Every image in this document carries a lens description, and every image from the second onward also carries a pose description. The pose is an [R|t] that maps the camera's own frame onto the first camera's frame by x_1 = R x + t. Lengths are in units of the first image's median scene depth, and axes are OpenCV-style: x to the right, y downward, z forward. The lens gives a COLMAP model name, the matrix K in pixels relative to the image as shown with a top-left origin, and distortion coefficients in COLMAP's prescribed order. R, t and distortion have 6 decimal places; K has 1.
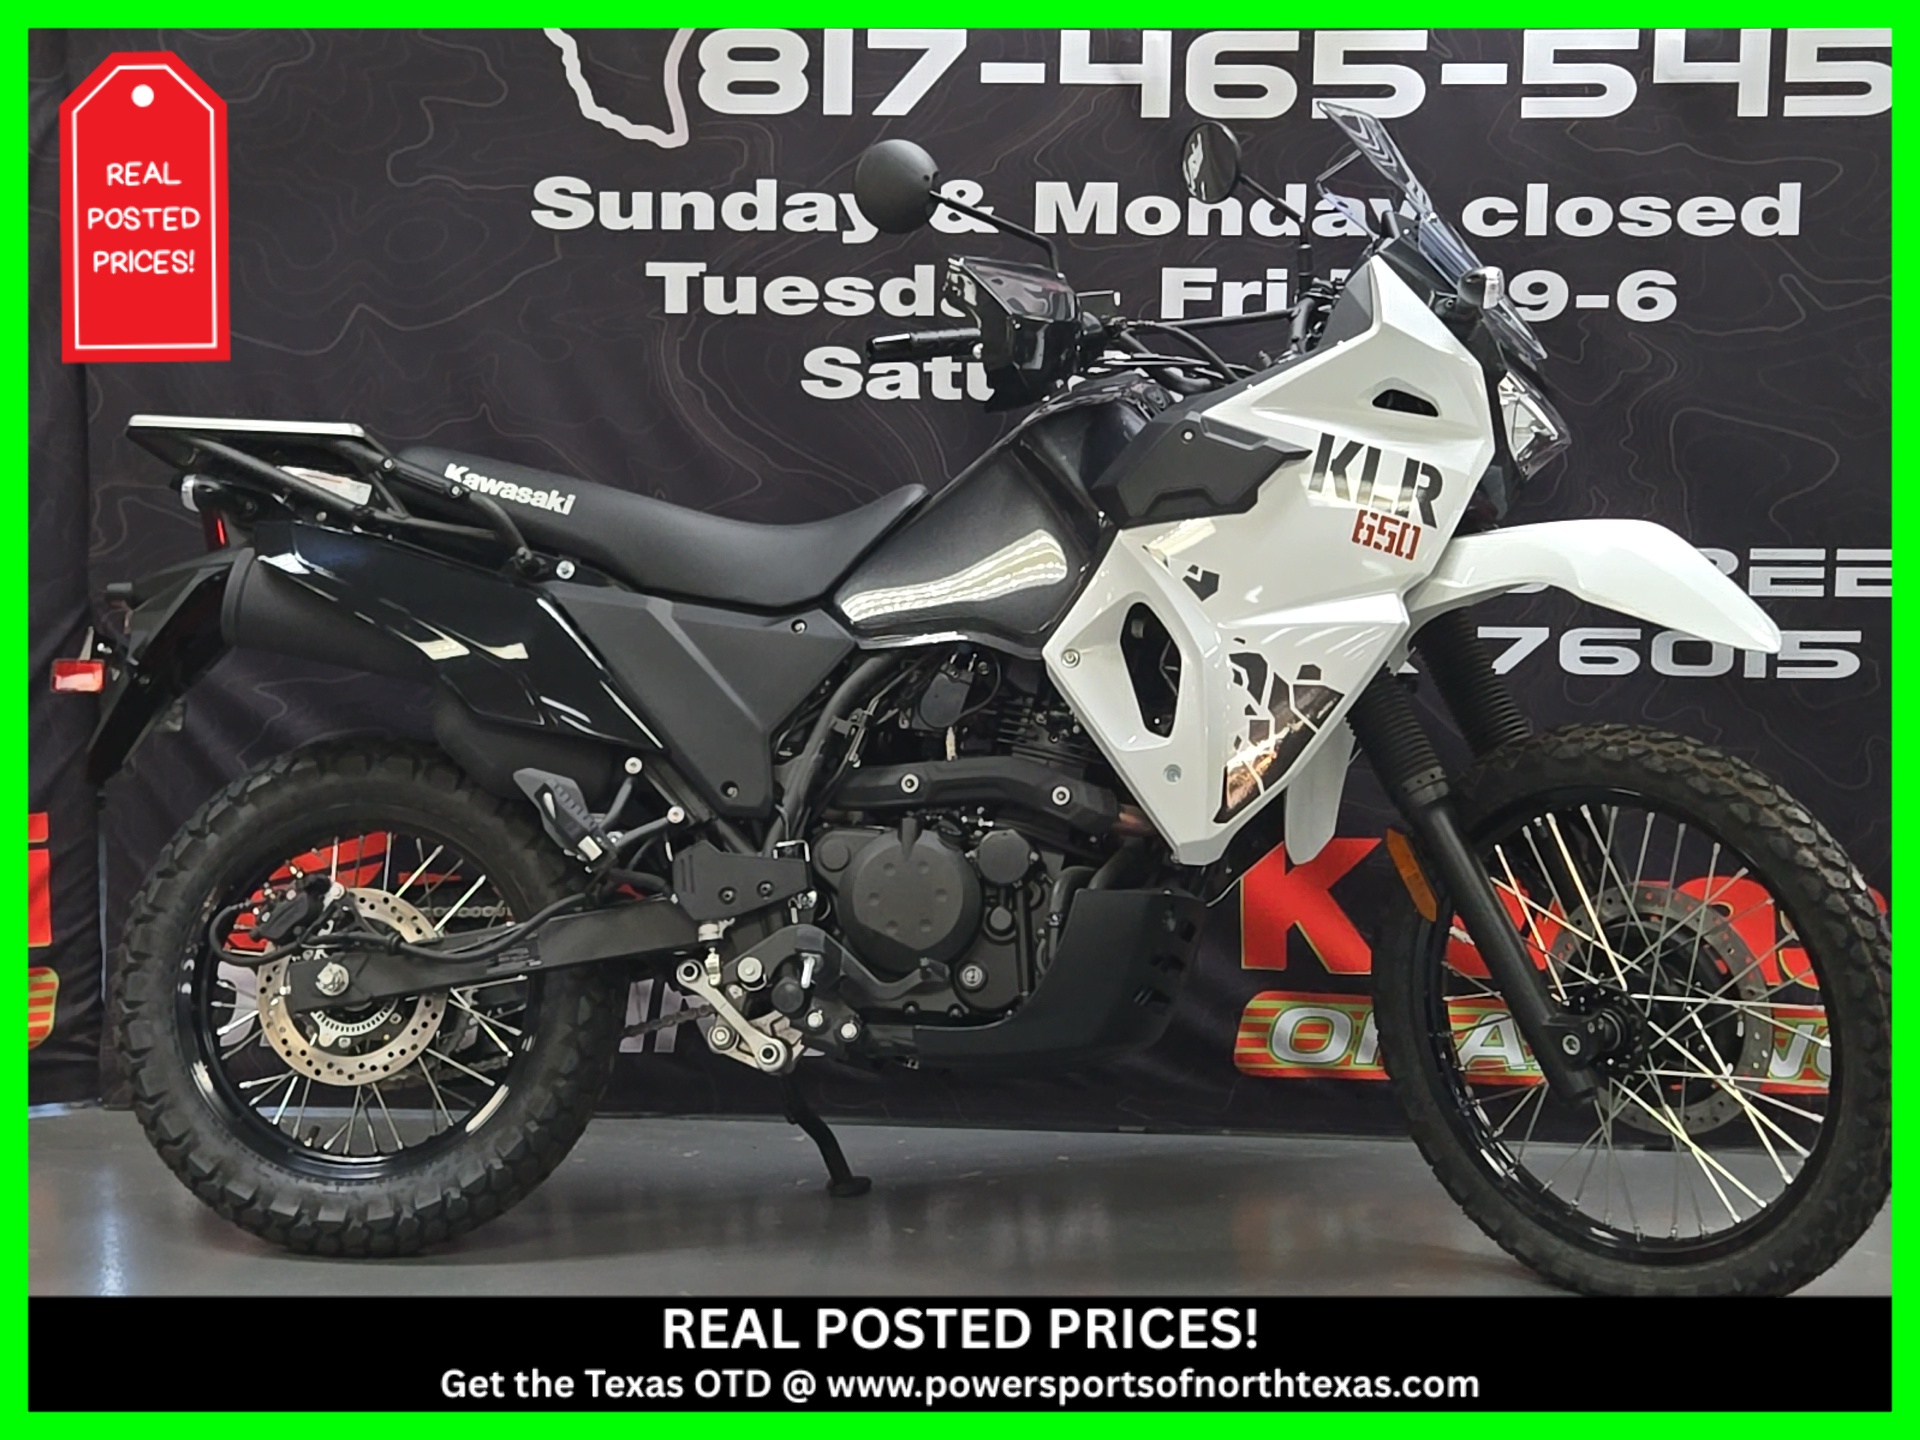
lens RADIAL K [[2987.1, 0, 944.0], [0, 2987.1, 765.3], [0, 0, 1]] dist [0.029470, 0.000000]
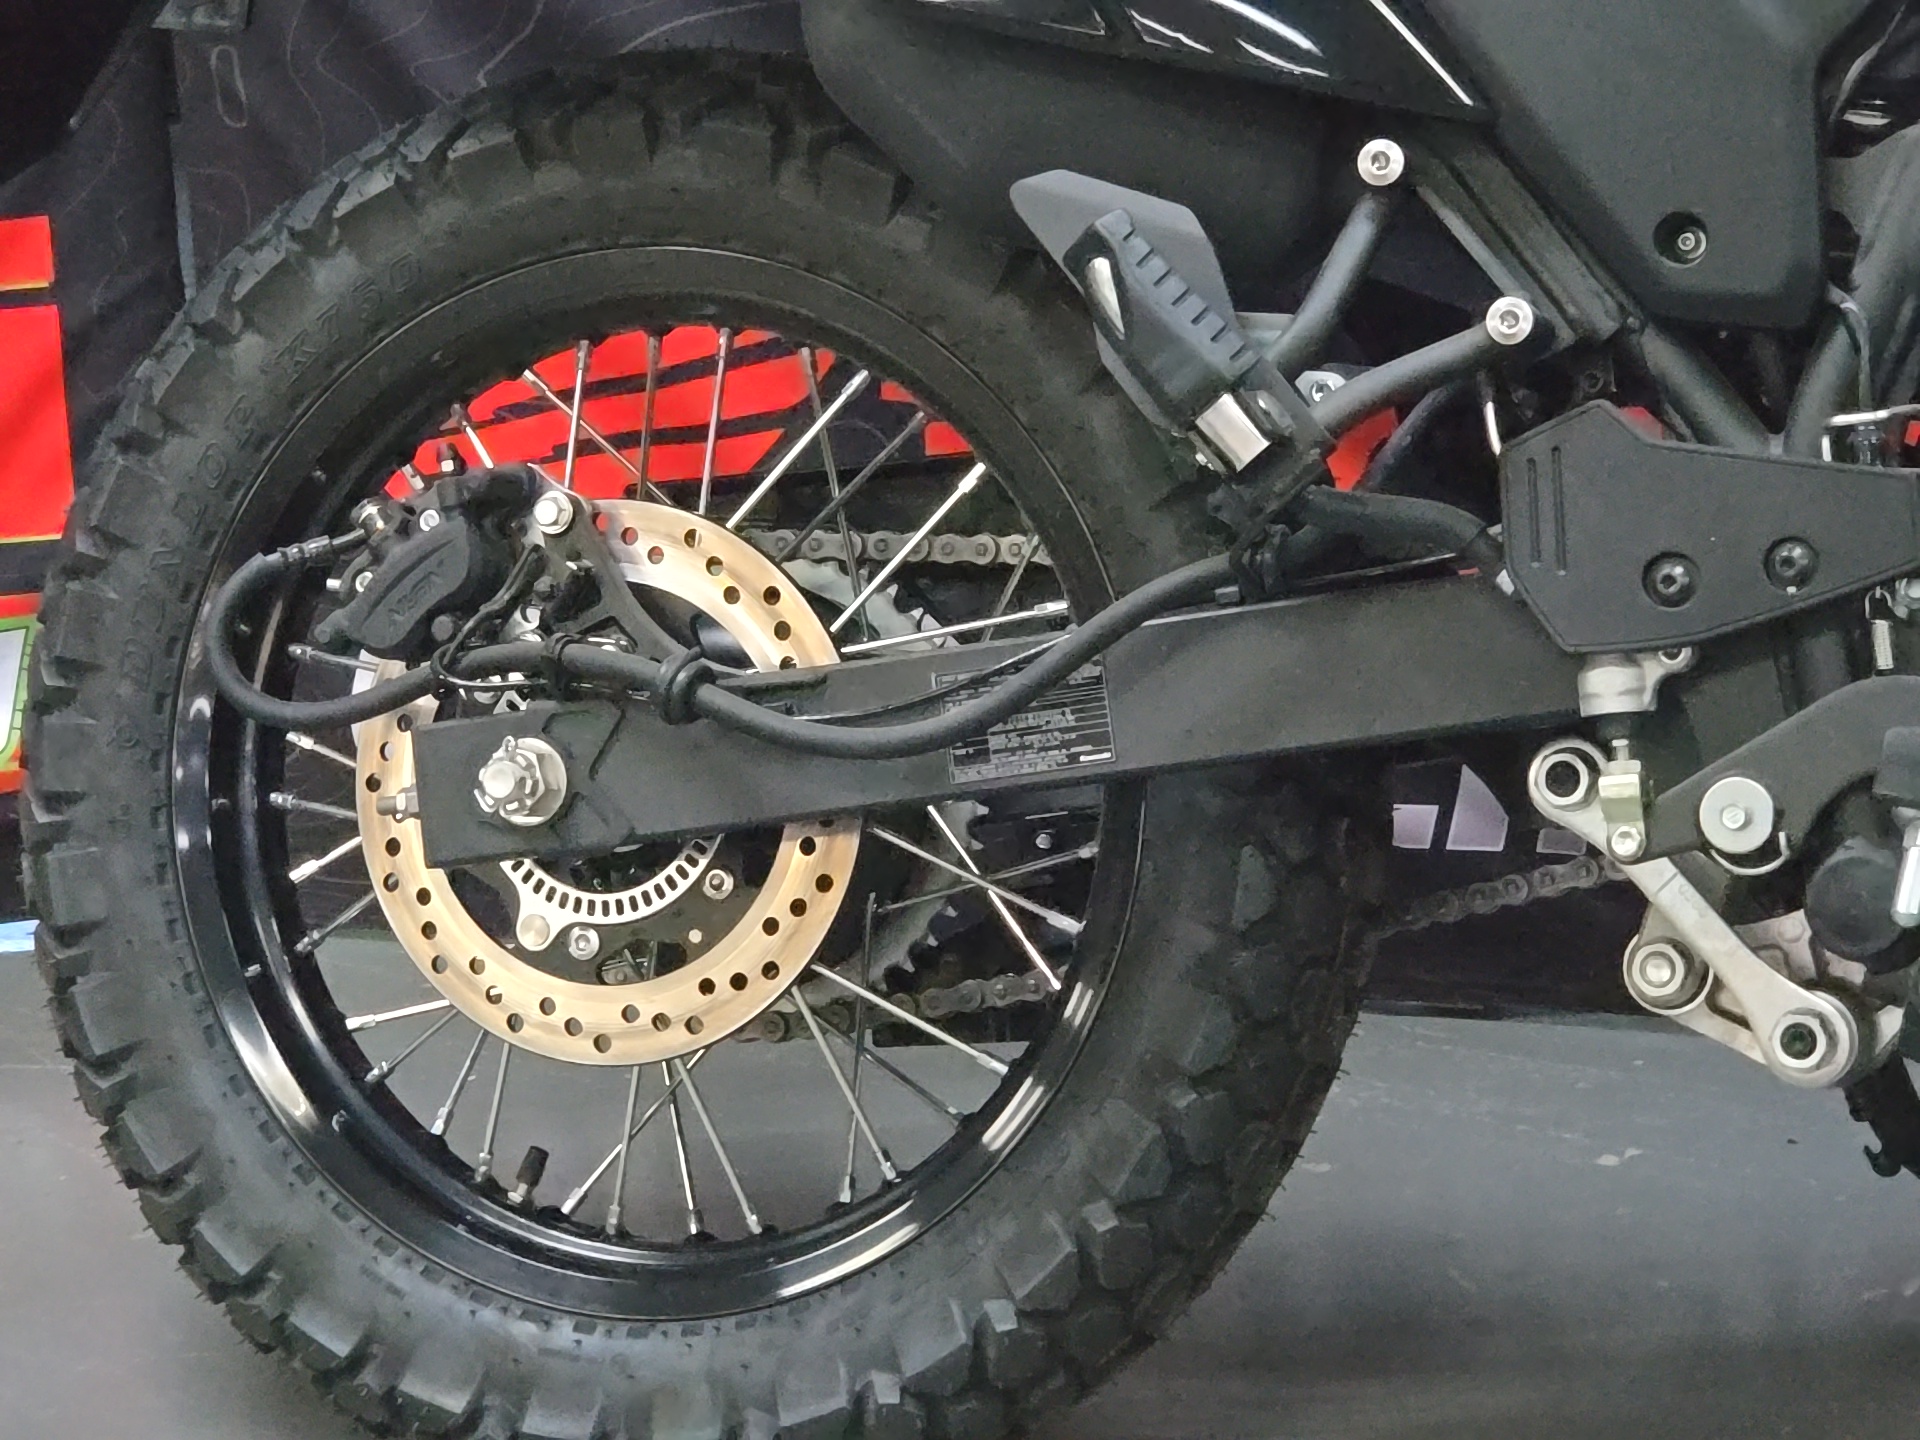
lens RADIAL K [[4813.8, 0, 954.1], [0, 4813.8, 717.5], [0, 0, 1]] dist [-0.163478, 0.000000]
pose [[0.965499, 0.029344, -0.258749, -0.013634], [0.013355, 0.986743, 0.161738, -0.024029], [0.260065, -0.159614, 0.952308, 0.480699]]
